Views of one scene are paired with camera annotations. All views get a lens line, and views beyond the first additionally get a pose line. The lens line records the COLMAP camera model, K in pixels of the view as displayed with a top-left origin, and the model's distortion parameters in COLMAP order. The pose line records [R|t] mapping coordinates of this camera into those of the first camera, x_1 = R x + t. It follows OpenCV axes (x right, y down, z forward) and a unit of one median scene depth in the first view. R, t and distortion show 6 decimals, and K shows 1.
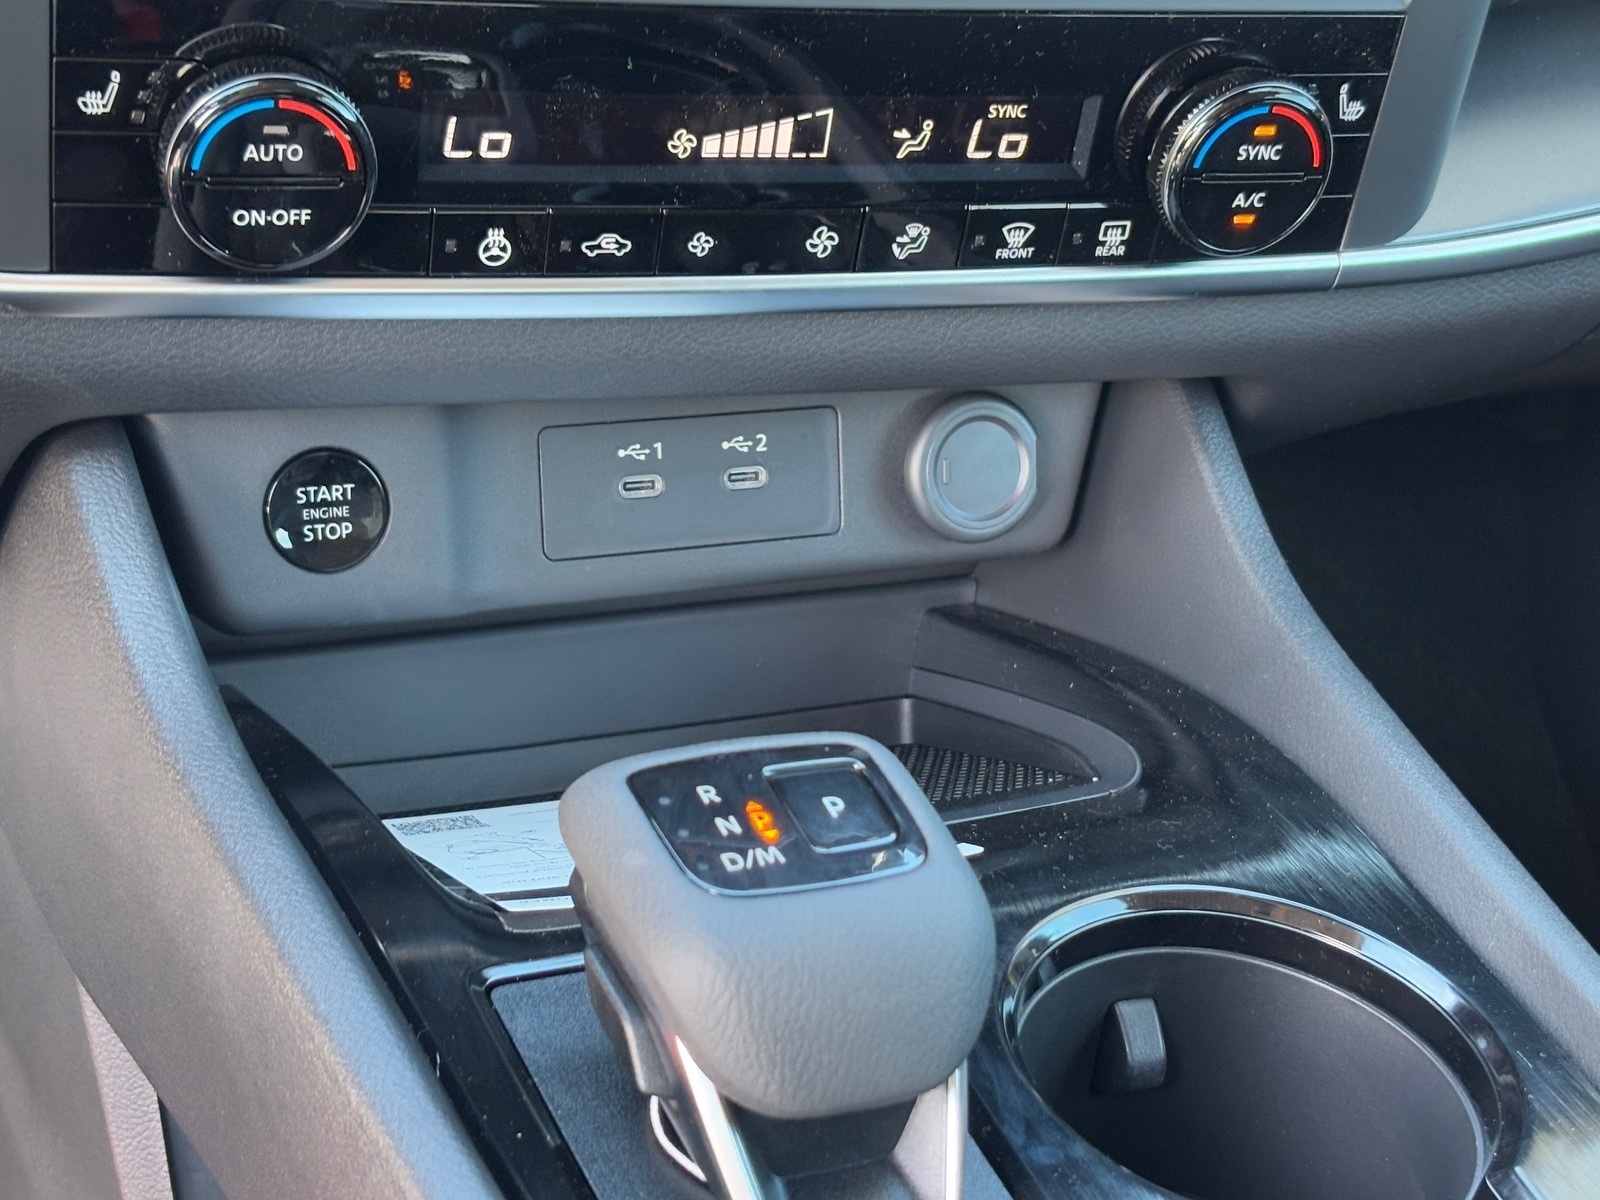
lens RADIAL K [[2655.7, 0, 797.4], [0, 2655.7, 611.1], [0, 0, 1]] dist [0.310331, -1.672508]
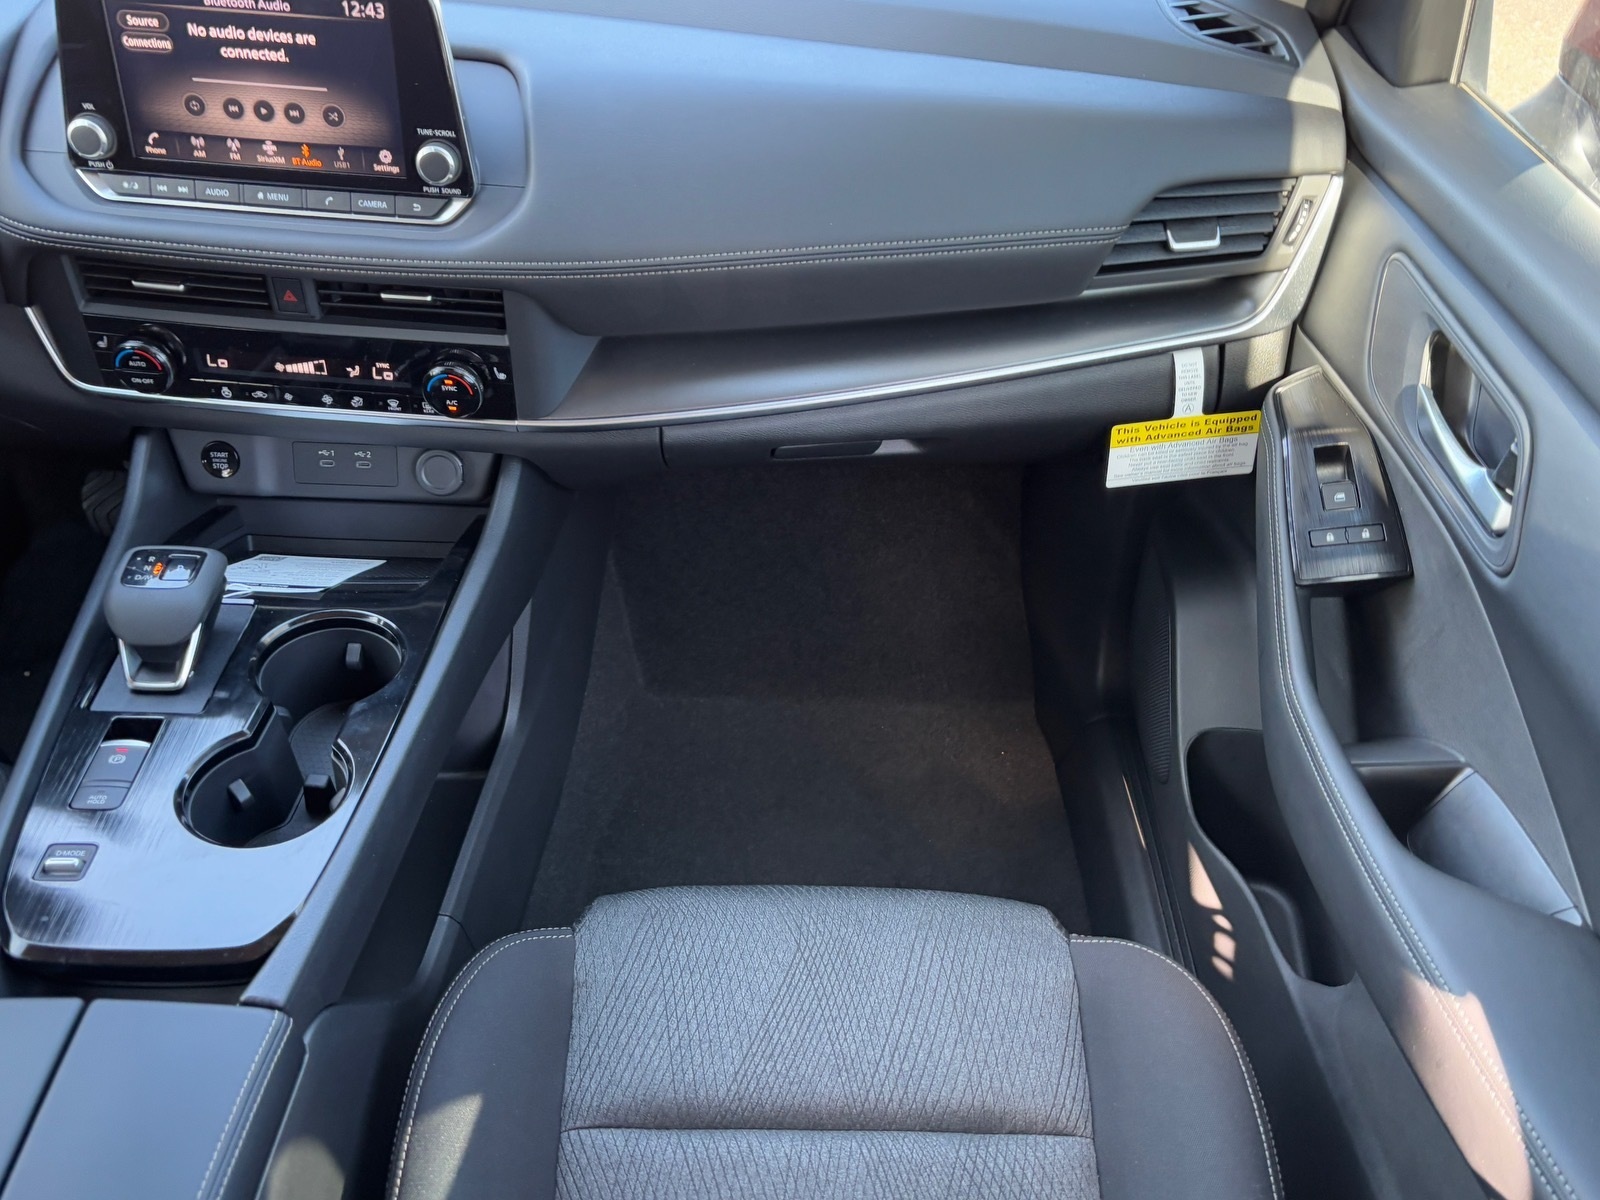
lens RADIAL K [[1402.1, 0, 802.7], [0, 1402.1, 618.3], [0, 0, 1]] dist [0.007296, 0.021683]
pose [[0.918962, 0.177965, -0.351906, 1.185953], [-0.134560, 0.980330, 0.144381, -0.201515], [0.370679, -0.085328, 0.924833, -0.385847]]
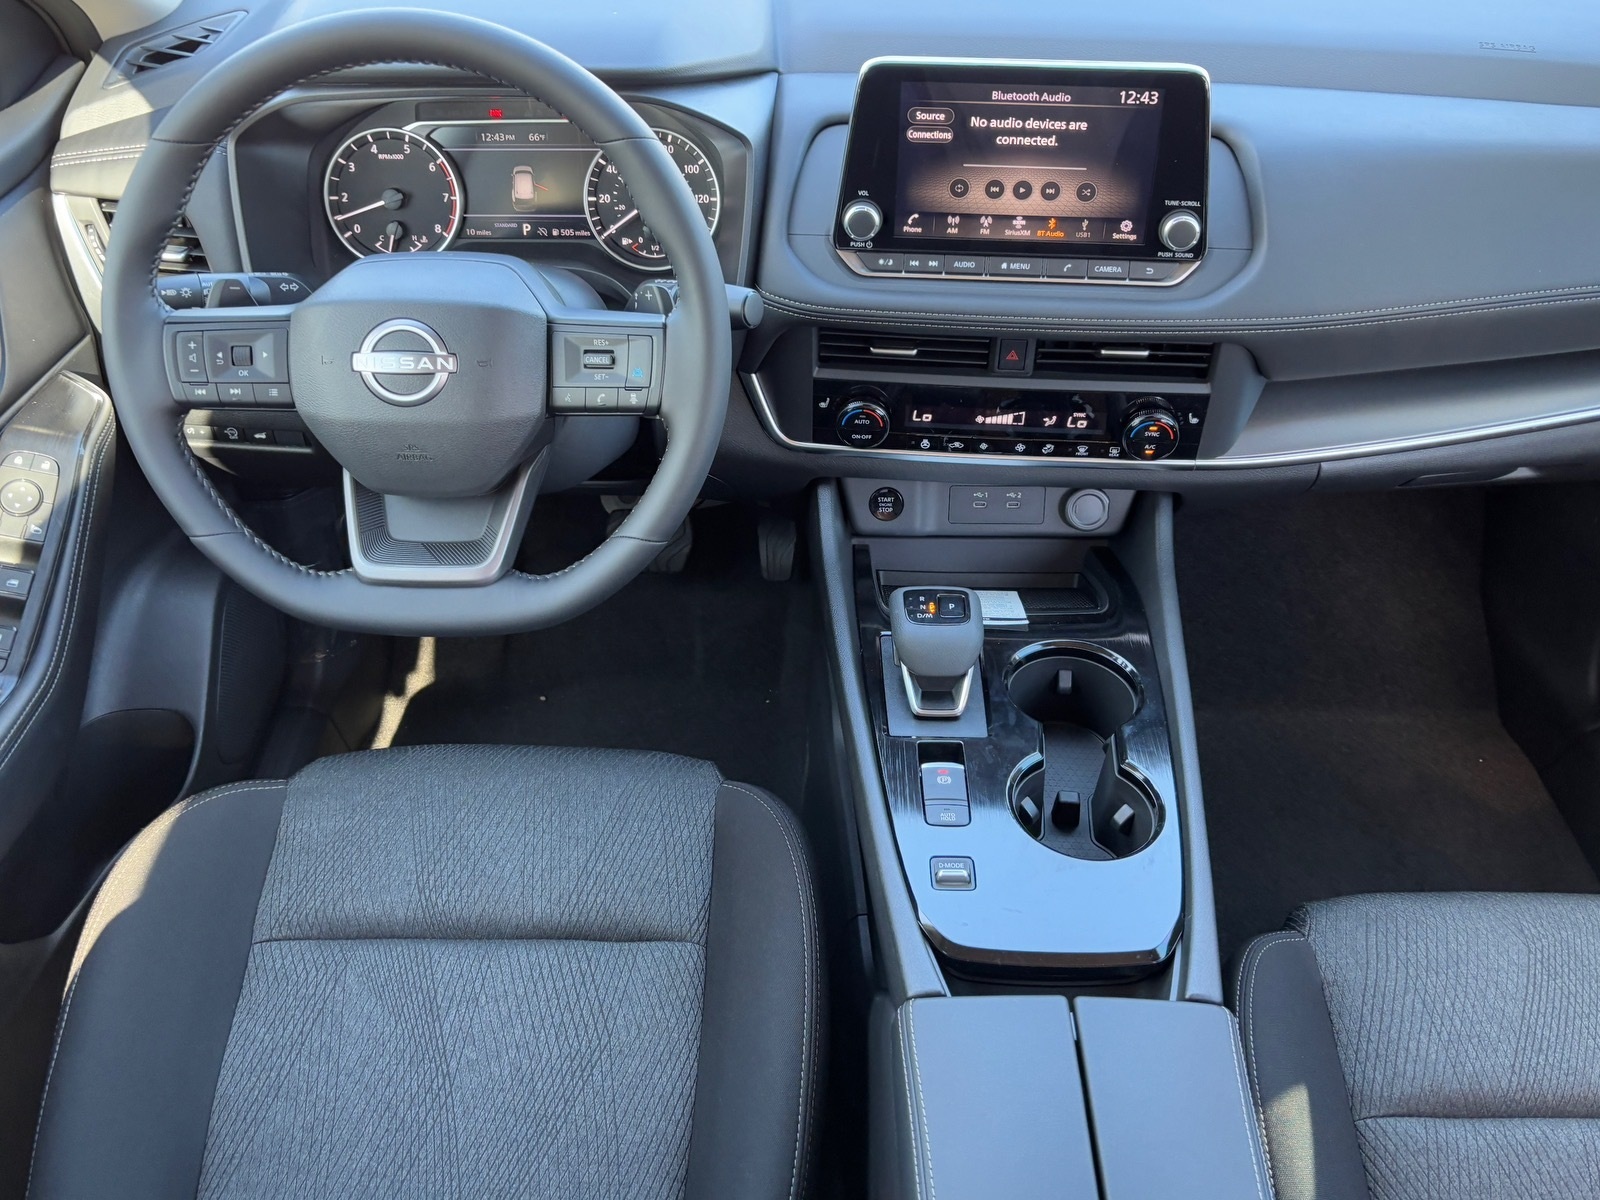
lens RADIAL K [[1402.4, 0, 789.7], [0, 1402.4, 608.3], [0, 0, 1]] dist [-0.004942, 0.013376]
pose [[0.900433, 0.154269, -0.406721, 0.518893], [-0.105328, 0.984500, 0.140234, -0.155488], [0.422051, -0.083432, 0.902725, -0.818129]]
